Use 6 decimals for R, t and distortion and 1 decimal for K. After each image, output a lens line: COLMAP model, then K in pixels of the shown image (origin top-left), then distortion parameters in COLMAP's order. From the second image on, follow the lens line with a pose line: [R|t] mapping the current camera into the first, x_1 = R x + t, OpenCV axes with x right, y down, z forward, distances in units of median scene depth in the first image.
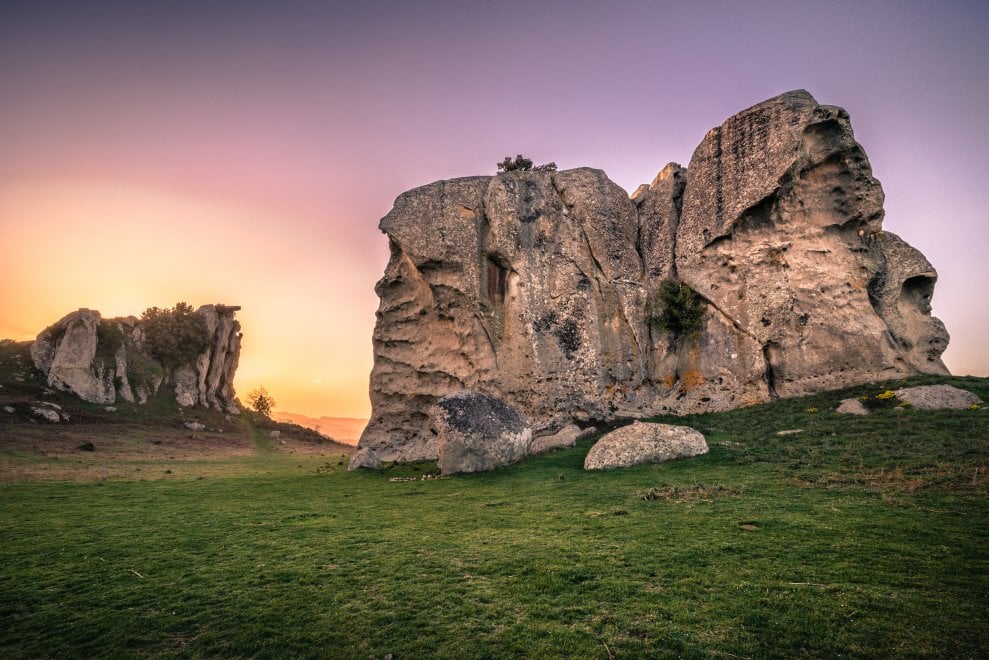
lens RADIAL K [[407.9, 0, 492.8], [0, 407.9, 328.9], [0, 0, 1]] dist [-0.024302, 0.000485]
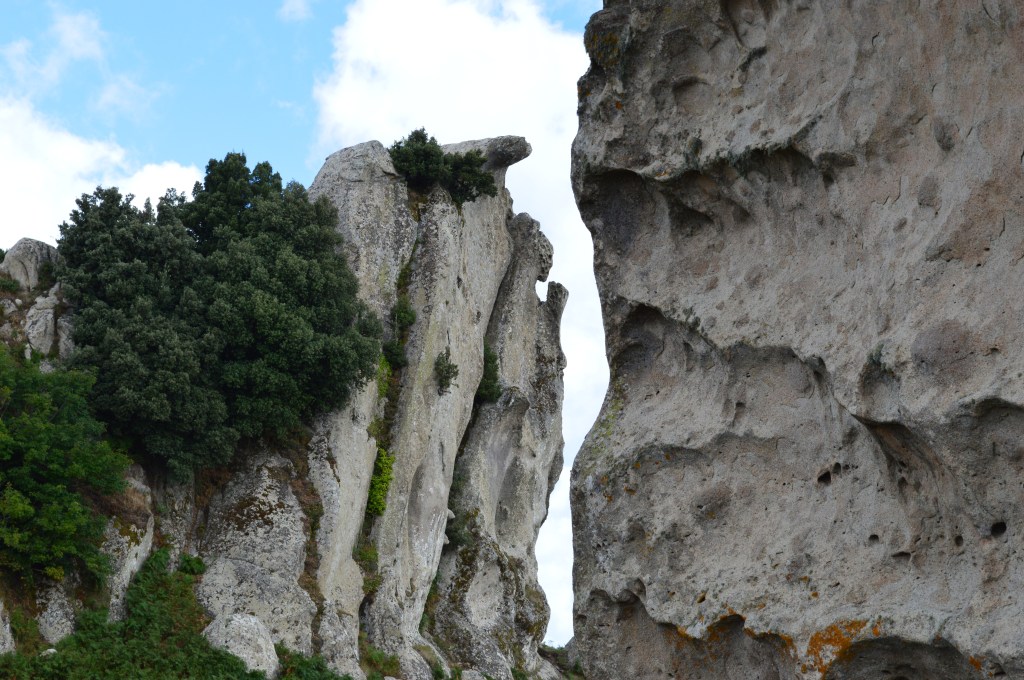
lens RADIAL K [[2378.8, 0, 511.4], [0, 2378.8, 338.7], [0, 0, 1]] dist [-0.035172, 0.000000]
pose [[0.761924, -0.070096, -0.643862, 0.129039], [0.098149, 0.995141, 0.007807, 0.062071], [0.640186, -0.069143, 0.765102, 0.421095]]
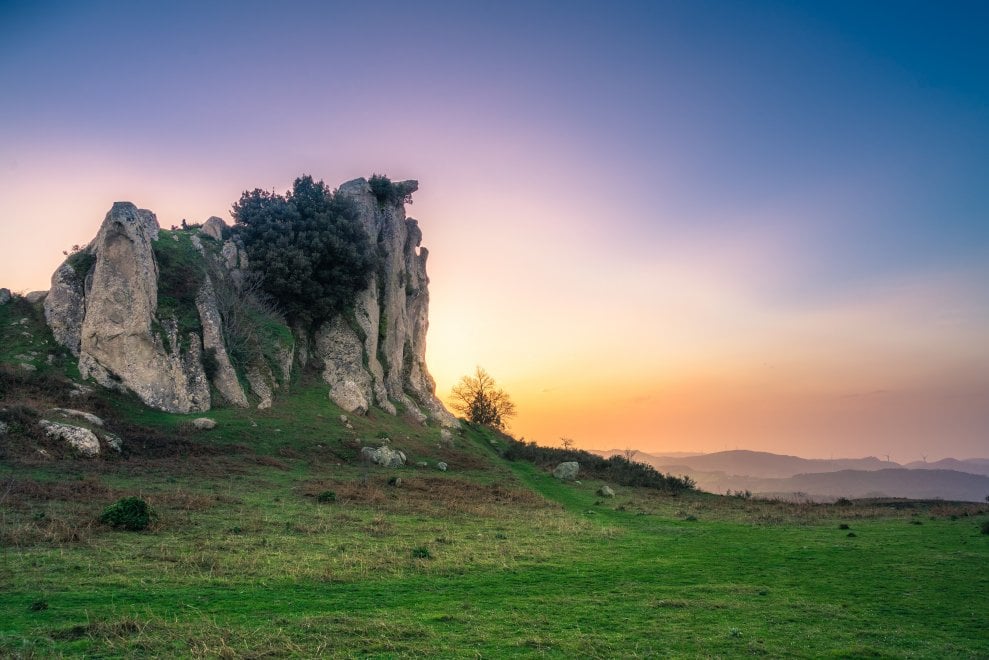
lens RADIAL K [[830.4, 0, 494.3], [0, 830.4, 331.0], [0, 0, 1]] dist [-0.030744, -0.027919]
pose [[0.904570, -0.106152, -0.412898, -0.512588], [0.138506, 0.989142, 0.049138, 0.165632], [0.403199, -0.101638, 0.909451, 0.557231]]
